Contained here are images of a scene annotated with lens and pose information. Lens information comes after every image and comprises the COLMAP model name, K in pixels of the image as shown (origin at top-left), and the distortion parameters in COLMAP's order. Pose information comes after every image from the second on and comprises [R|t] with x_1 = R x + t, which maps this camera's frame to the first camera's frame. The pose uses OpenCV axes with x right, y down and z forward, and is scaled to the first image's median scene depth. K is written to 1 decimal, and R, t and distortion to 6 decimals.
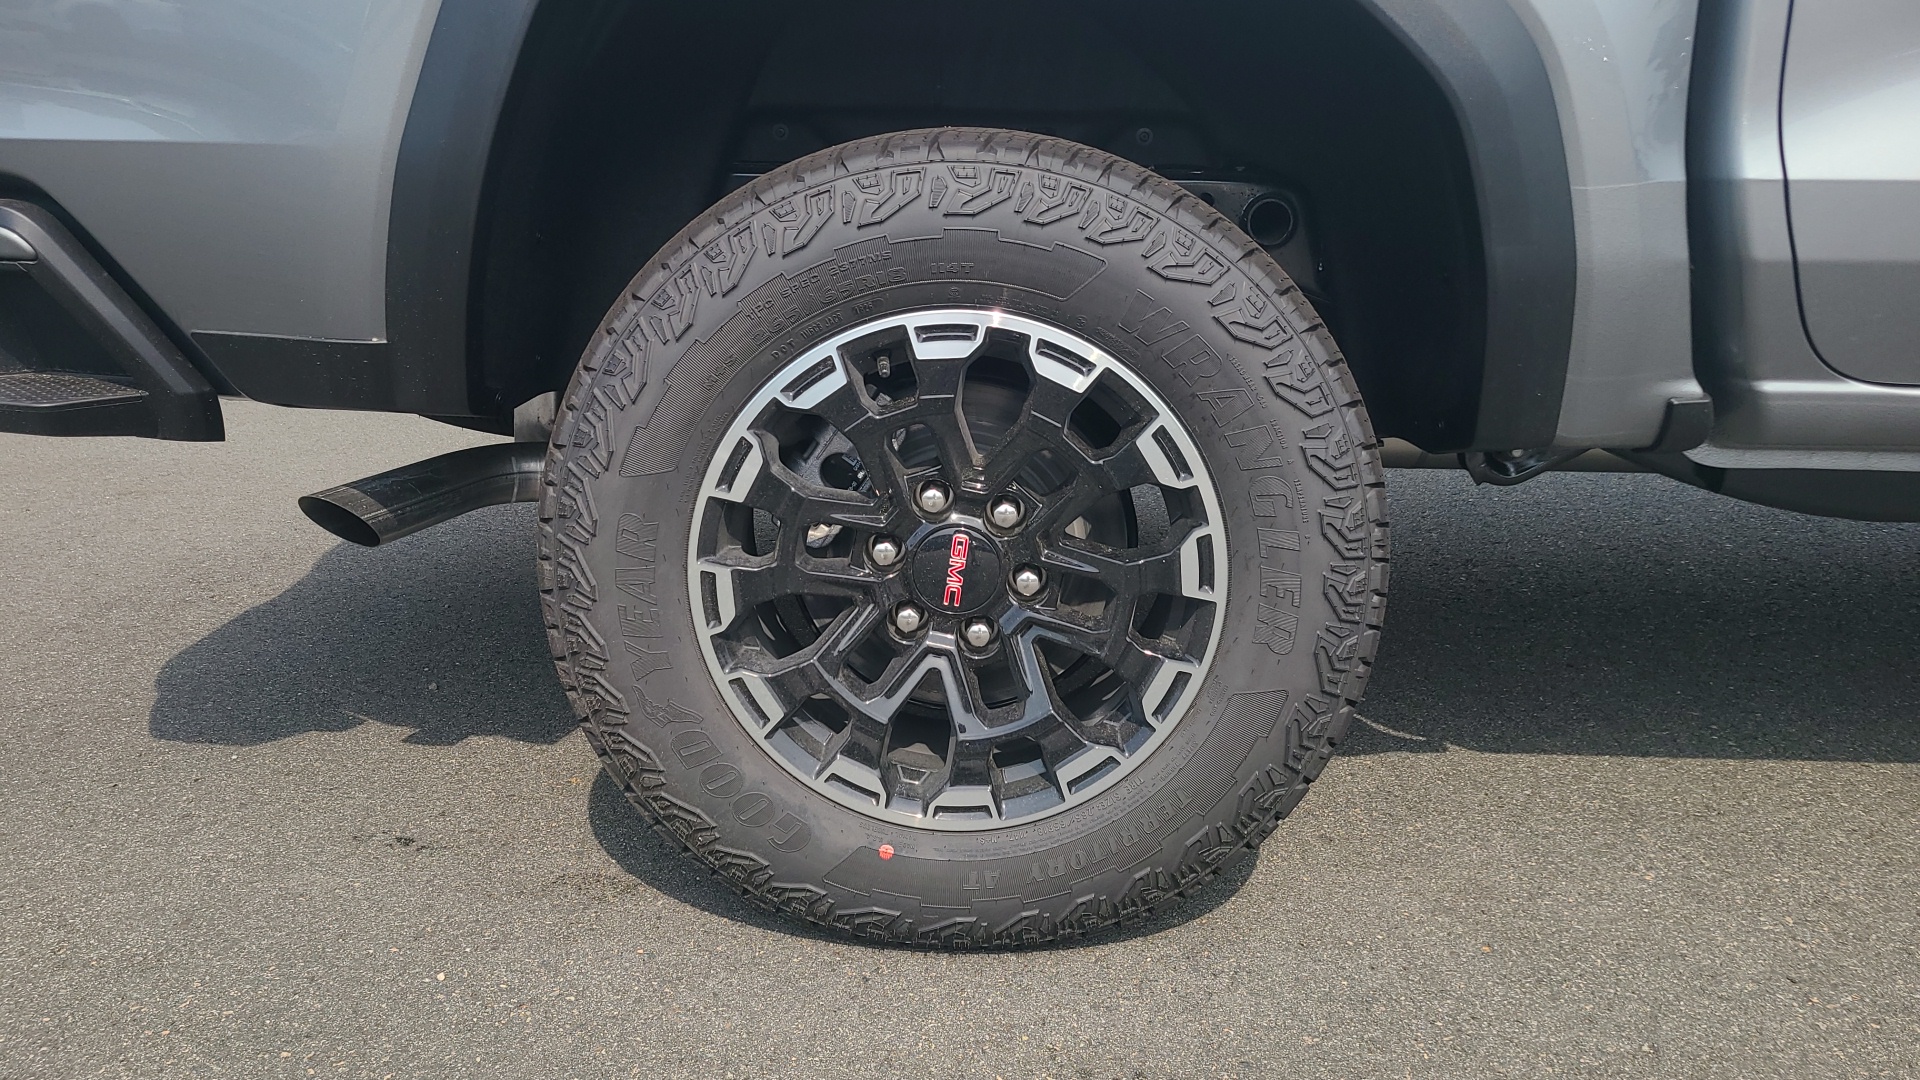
lens RADIAL K [[1386.8, 0, 943.1], [0, 1386.8, 537.4], [0, 0, 1]] dist [0.033656, -0.002469]
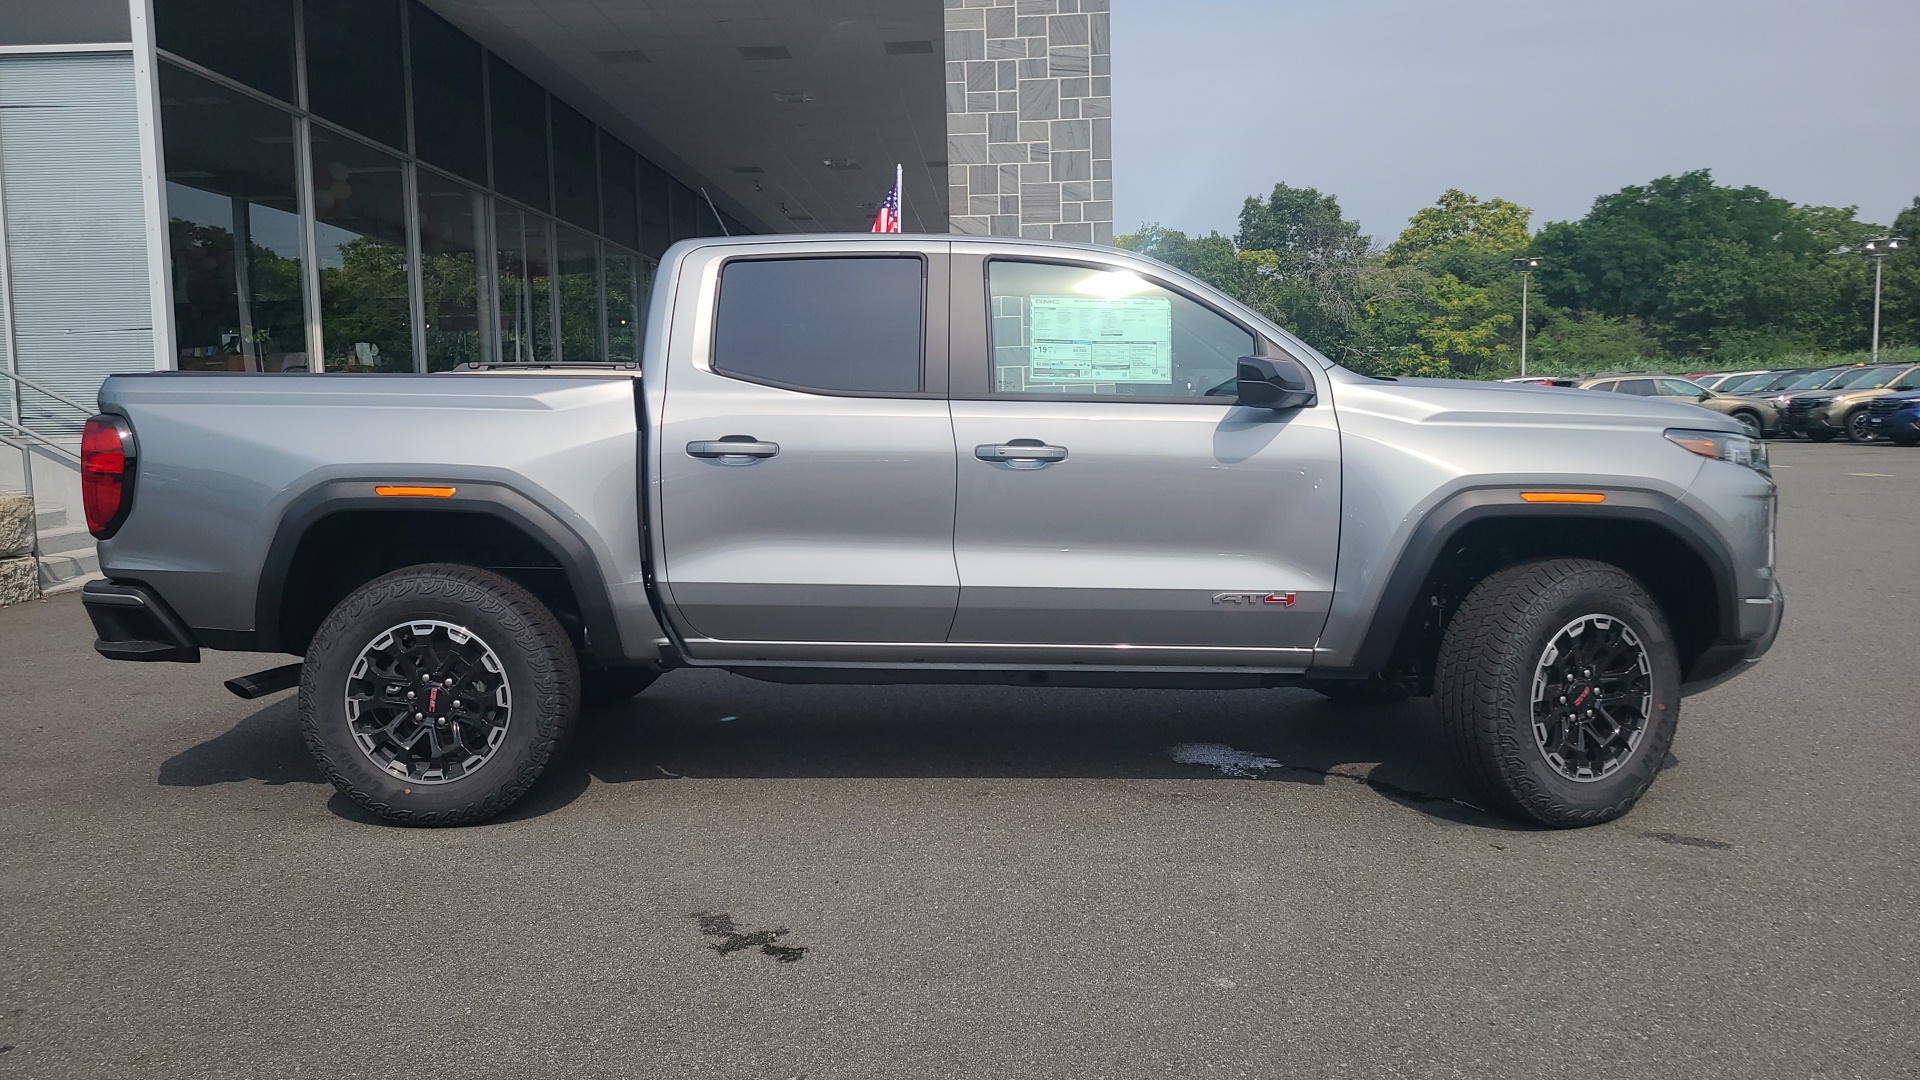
lens RADIAL K [[1386.8, 0, 943.1], [0, 1386.8, 537.4], [0, 0, 1]] dist [0.033656, -0.002469]
pose [[0.999702, -0.009045, 0.022669, 1.111389], [0.012354, 0.988550, -0.150389, 0.150334], [-0.021049, 0.150625, 0.988367, -2.238922]]
